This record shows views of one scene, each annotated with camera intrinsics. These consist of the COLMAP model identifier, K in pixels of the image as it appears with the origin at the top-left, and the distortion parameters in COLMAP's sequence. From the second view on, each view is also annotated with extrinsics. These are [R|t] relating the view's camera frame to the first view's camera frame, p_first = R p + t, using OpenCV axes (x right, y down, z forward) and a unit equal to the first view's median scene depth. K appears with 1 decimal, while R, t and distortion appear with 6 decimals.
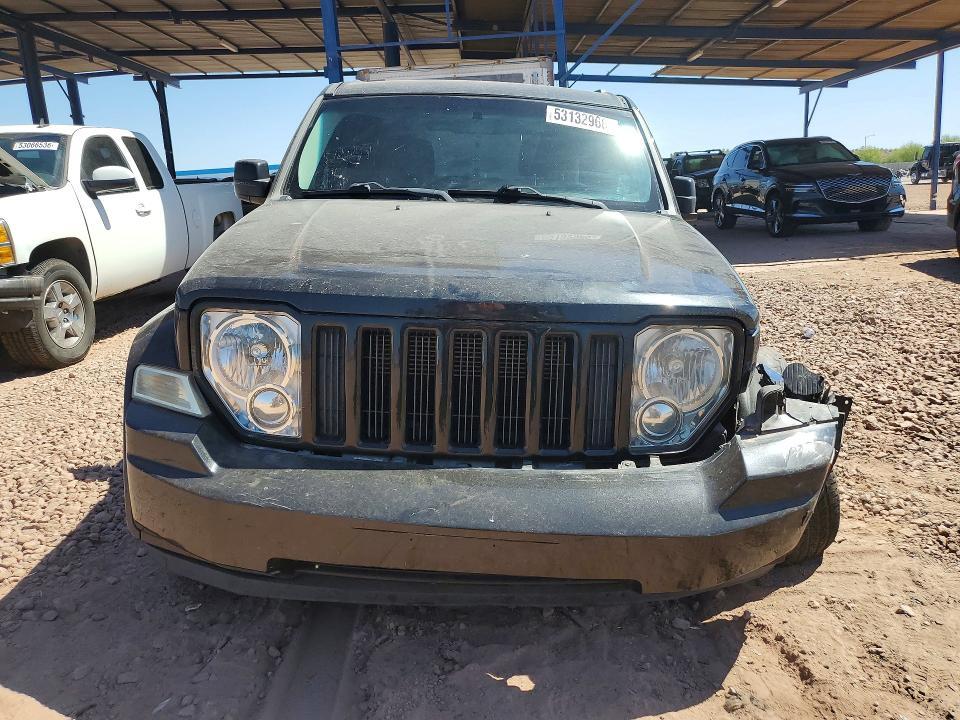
lens RADIAL K [[745.4, 0, 480.0], [0, 745.4, 360.0], [0, 0, 1]] dist [0.003881, 0.001366]
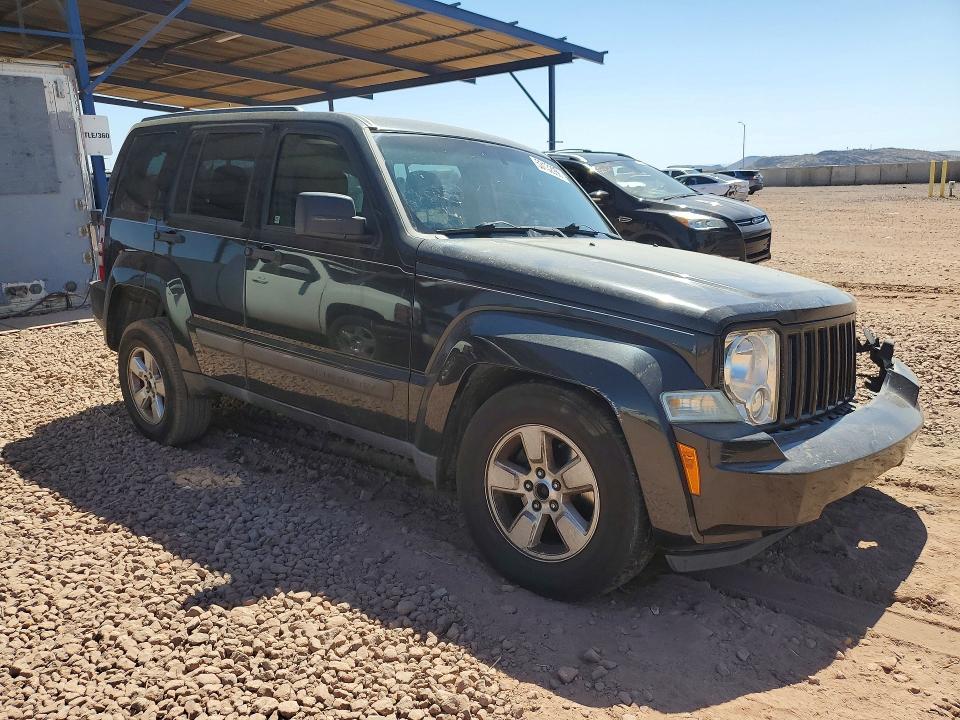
lens RADIAL K [[745.4, 0, 480.0], [0, 745.4, 360.0], [0, 0, 1]] dist [0.003881, 0.001366]
pose [[0.664787, -0.134244, 0.734872, -1.026555], [0.154206, 0.987194, 0.040839, -0.092025], [-0.730944, 0.086173, 0.676975, 0.319324]]
